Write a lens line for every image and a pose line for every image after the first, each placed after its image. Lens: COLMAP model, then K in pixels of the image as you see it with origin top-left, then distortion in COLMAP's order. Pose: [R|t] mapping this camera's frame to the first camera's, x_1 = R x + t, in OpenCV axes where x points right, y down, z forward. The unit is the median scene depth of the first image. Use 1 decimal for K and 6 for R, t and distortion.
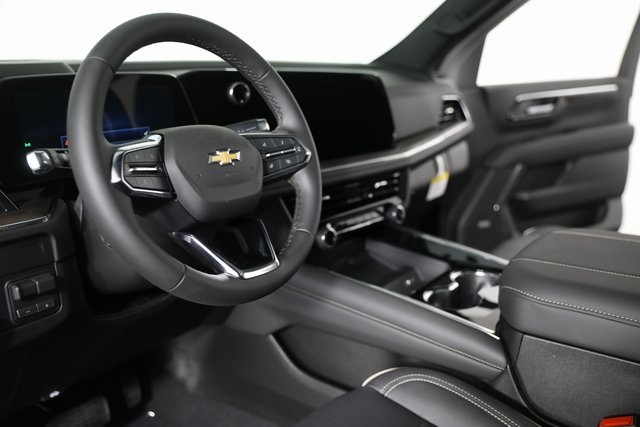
lens RADIAL K [[603.4, 0, 323.1], [0, 603.4, 213.8], [0, 0, 1]] dist [-0.006203, 0.000000]
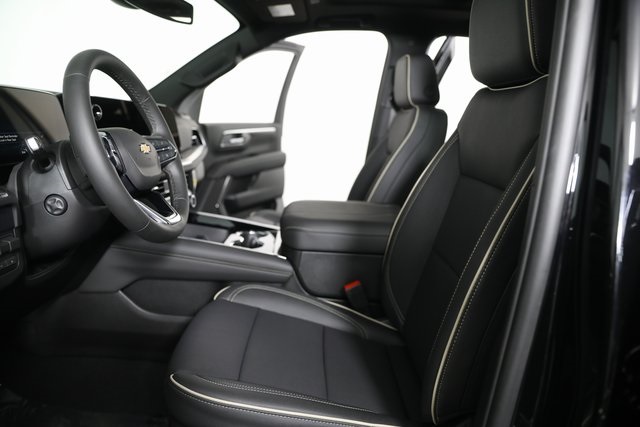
lens RADIAL K [[472.2, 0, 318.6], [0, 472.2, 216.0], [0, 0, 1]] dist [-0.036602, -0.005066]
pose [[0.801015, -0.067497, 0.594827, -0.213387], [0.090847, 0.995821, -0.009340, 0.051269], [-0.591711, 0.061520, 0.803799, -0.081526]]
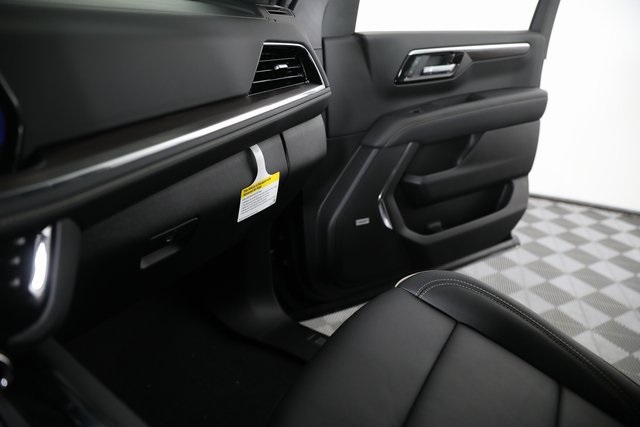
lens RADIAL K [[430.6, 0, 316.3], [0, 430.6, 213.1], [0, 0, 1]] dist [-0.103173, 0.064425]
pose [[0.998476, -0.009129, 0.054419, 0.184835], [0.000936, 0.988881, 0.148708, -0.076325], [-0.055172, -0.148431, 0.987383, 0.480377]]
